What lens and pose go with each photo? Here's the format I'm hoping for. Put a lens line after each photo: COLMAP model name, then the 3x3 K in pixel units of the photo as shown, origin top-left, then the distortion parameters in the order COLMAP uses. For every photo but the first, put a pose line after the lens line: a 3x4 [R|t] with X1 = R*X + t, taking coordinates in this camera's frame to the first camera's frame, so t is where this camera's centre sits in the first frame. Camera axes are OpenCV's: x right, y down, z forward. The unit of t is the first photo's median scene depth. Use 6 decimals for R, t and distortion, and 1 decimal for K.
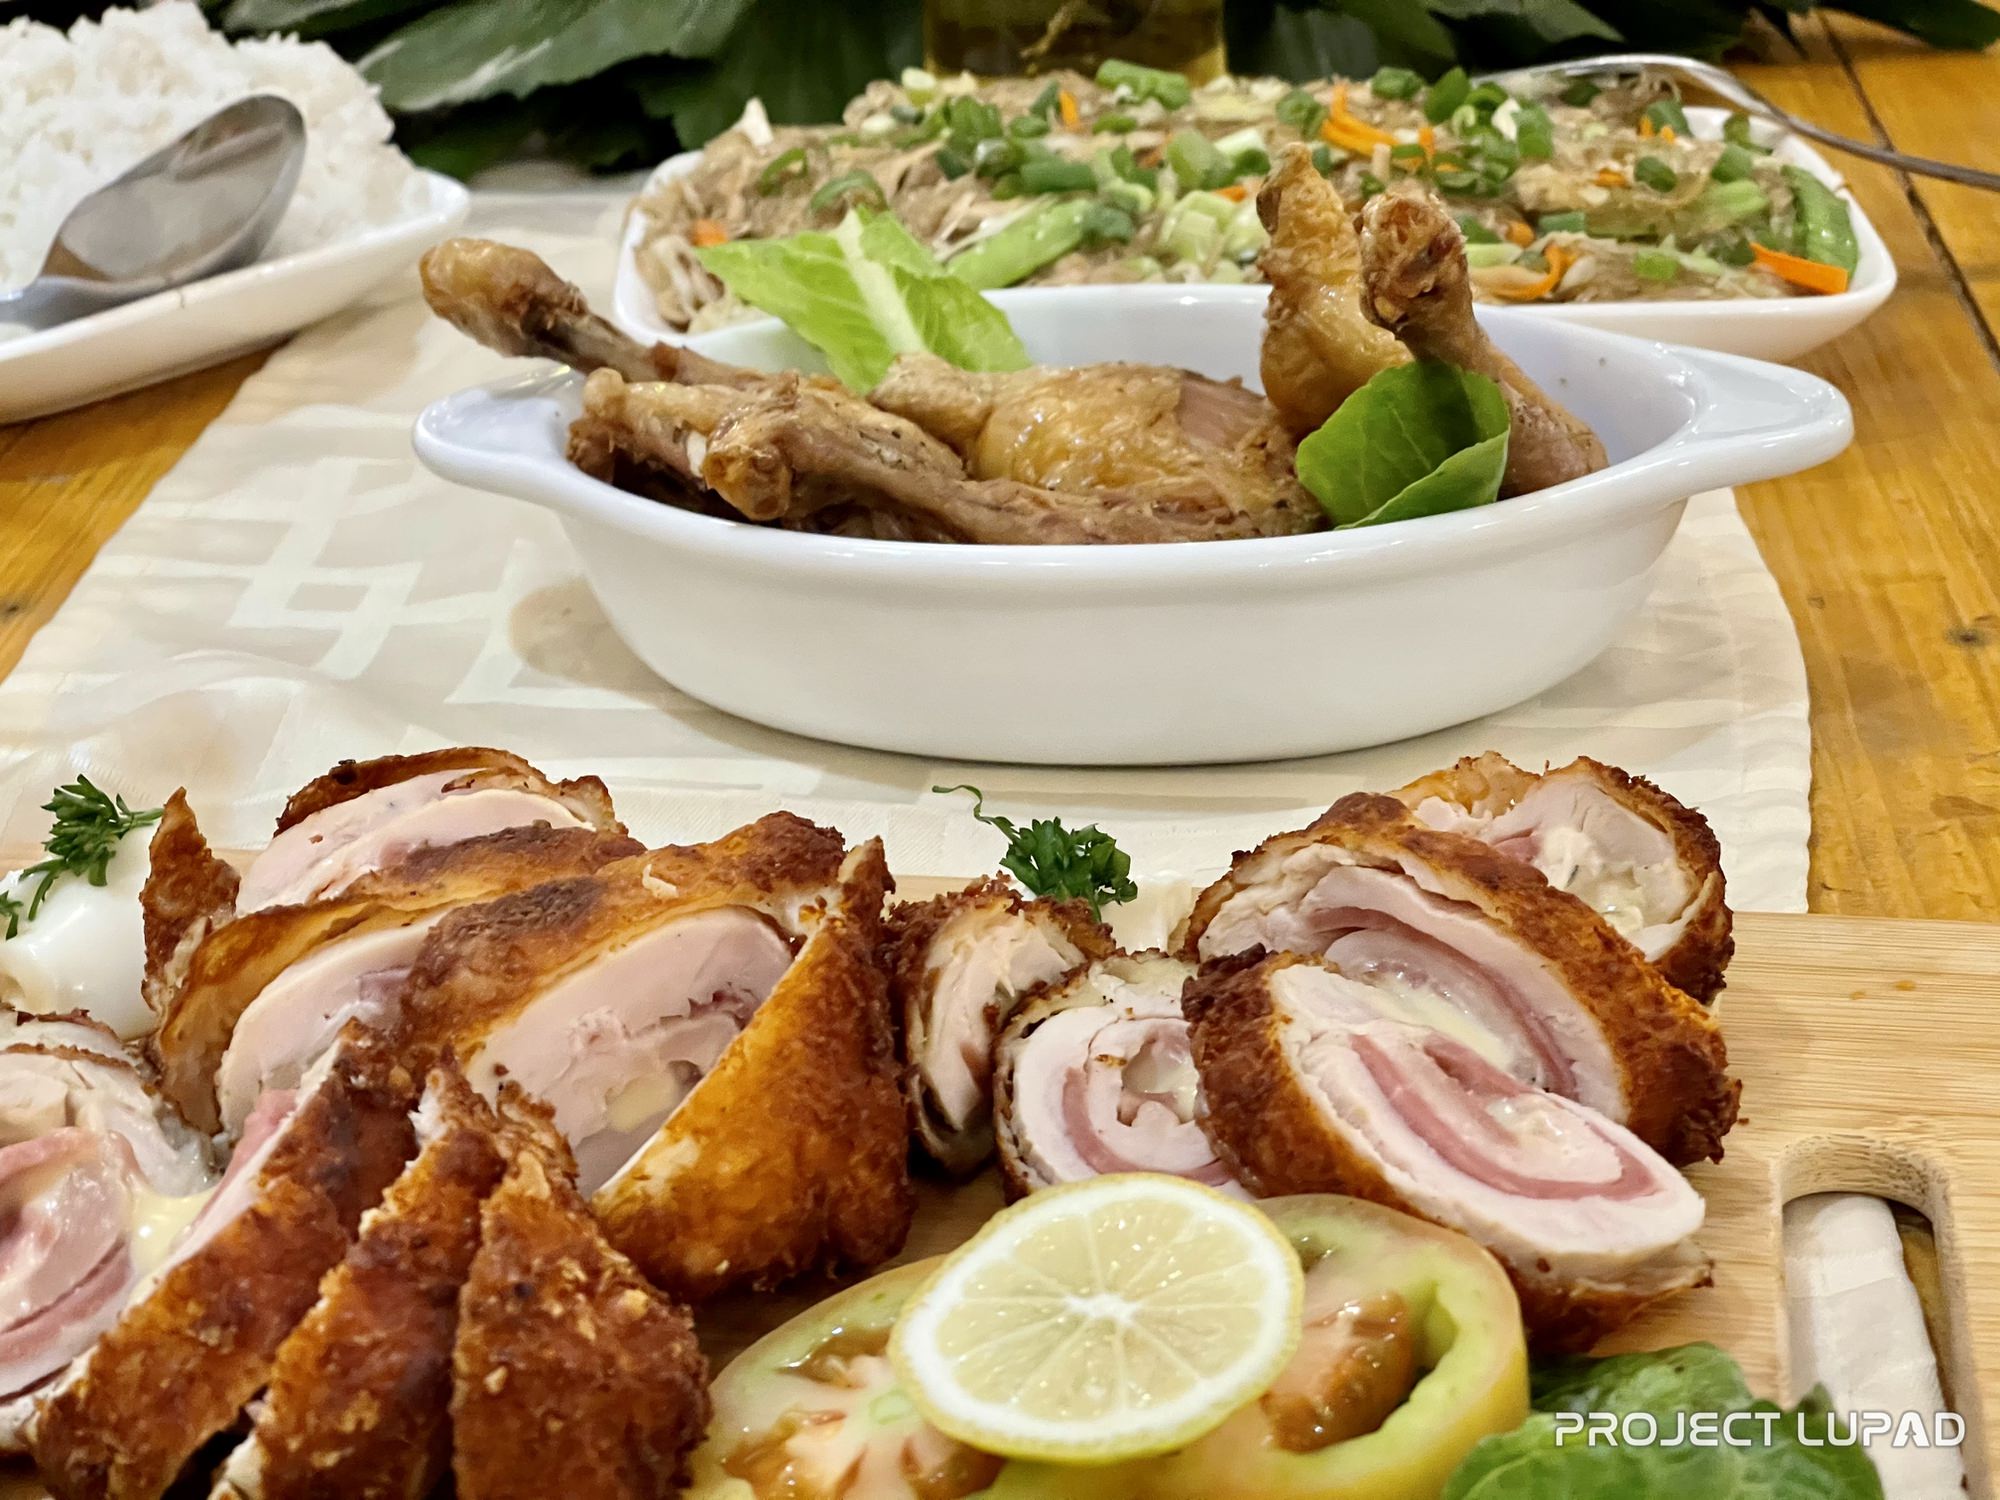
lens RADIAL K [[3833.5, 0, 993.6], [0, 3833.5, 749.6], [0, 0, 1]] dist [0.094058, 0.000000]
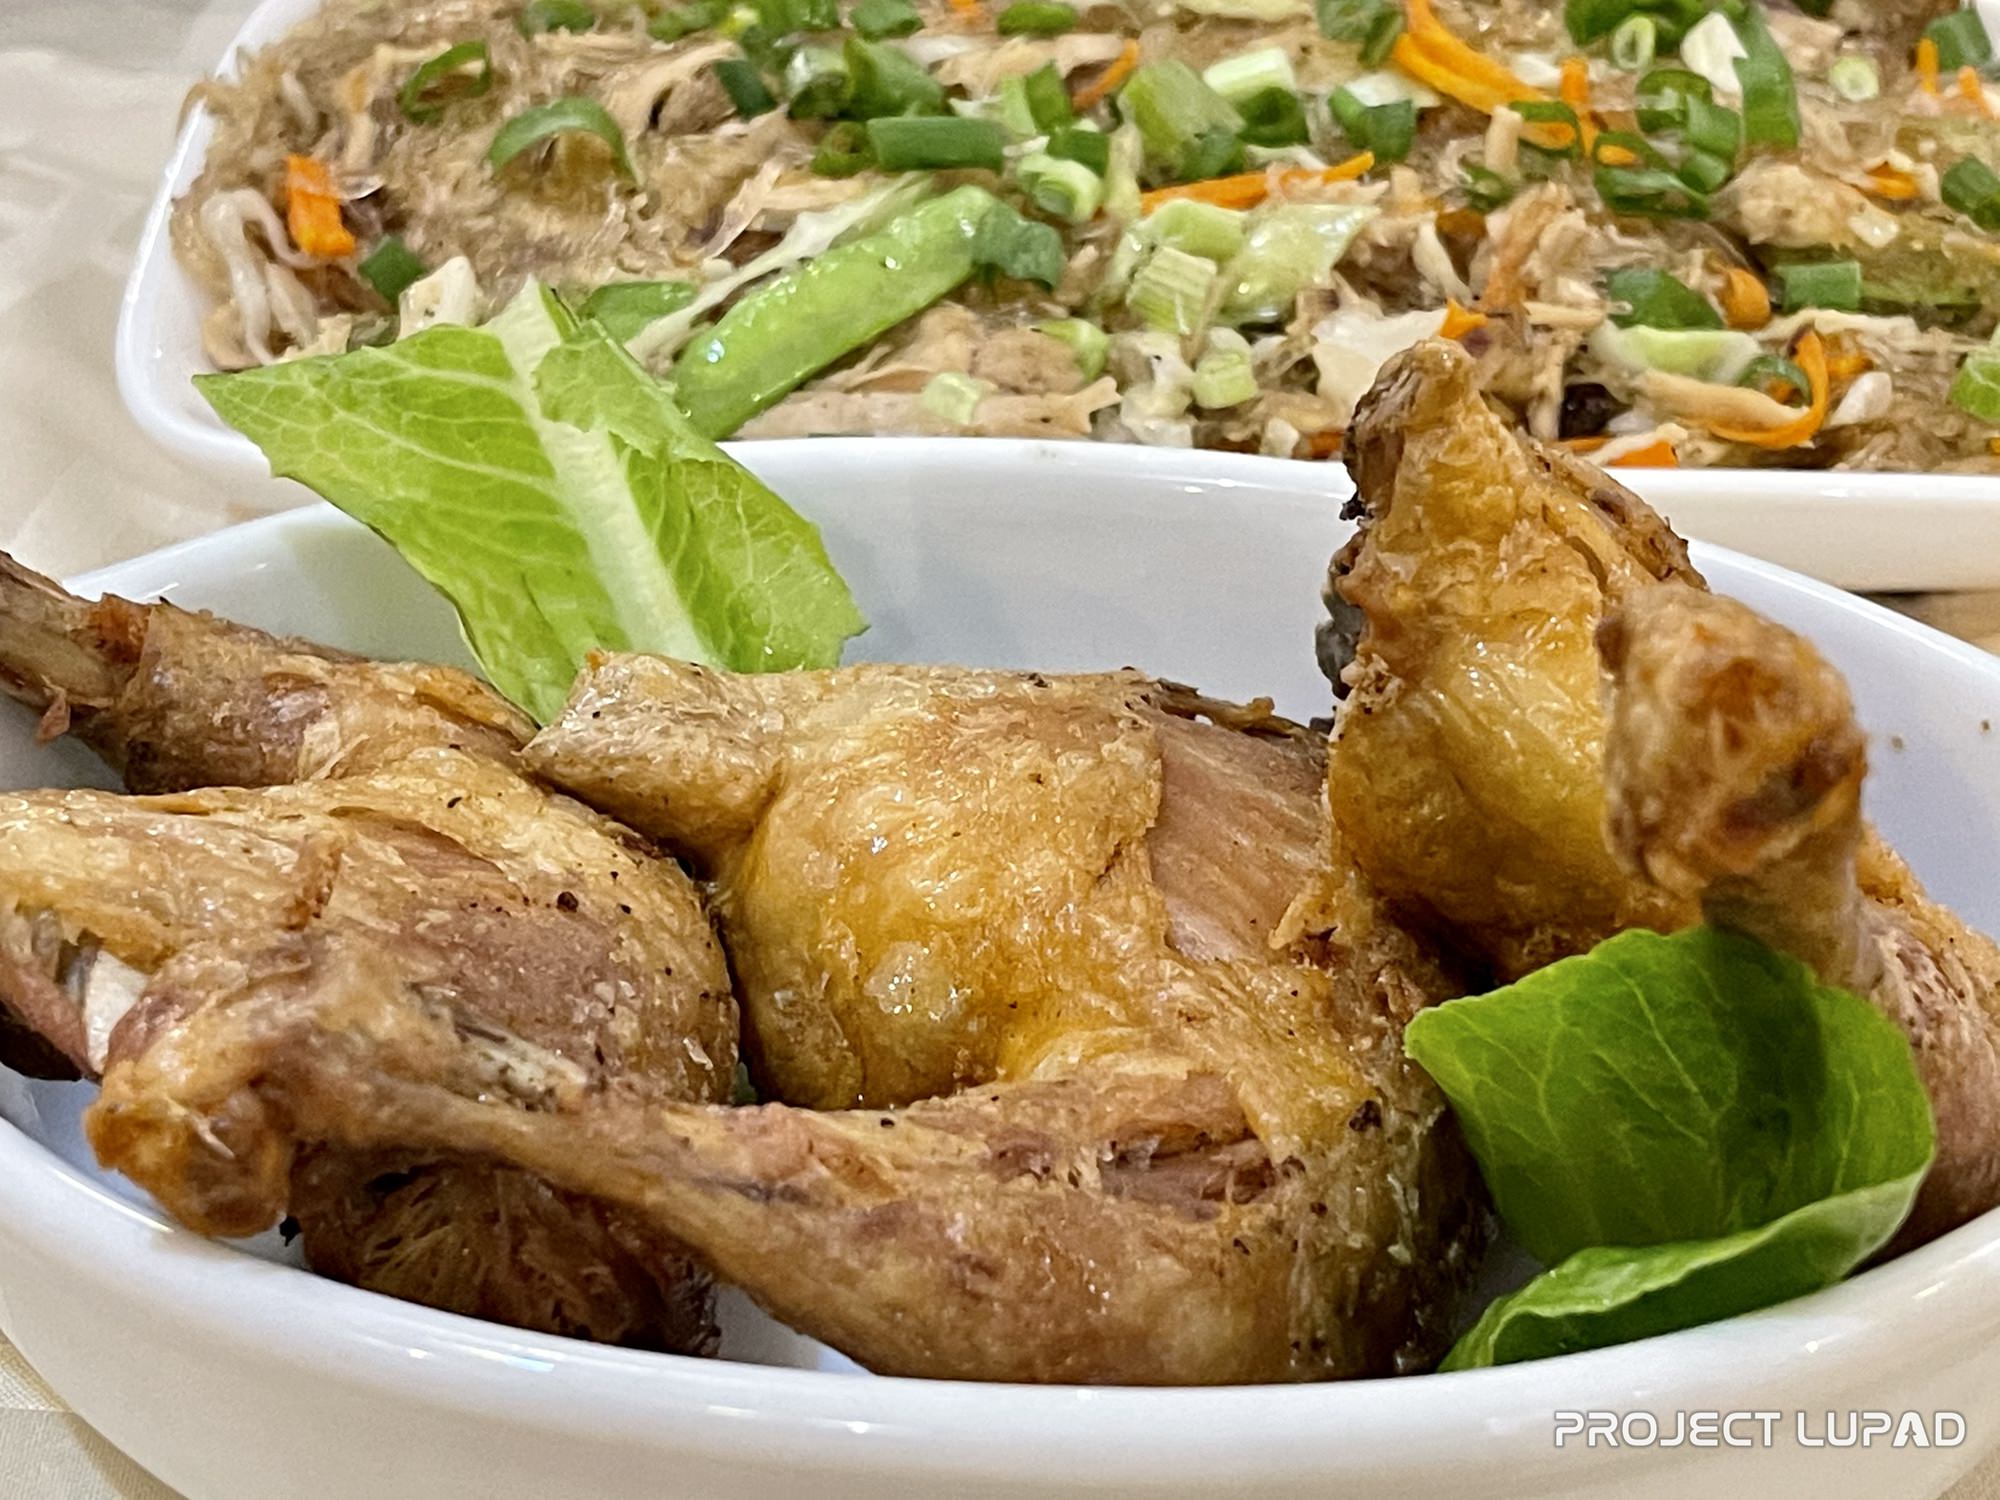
lens RADIAL K [[3833.5, 0, 1036.0], [0, 3833.5, 766.8], [0, 0, 1]] dist [0.094058, 0.000000]
pose [[0.997203, 0.046669, 0.058372, 0.003308], [-0.054462, 0.988657, 0.139969, -0.139597], [-0.051177, -0.142757, 0.988434, 0.437144]]
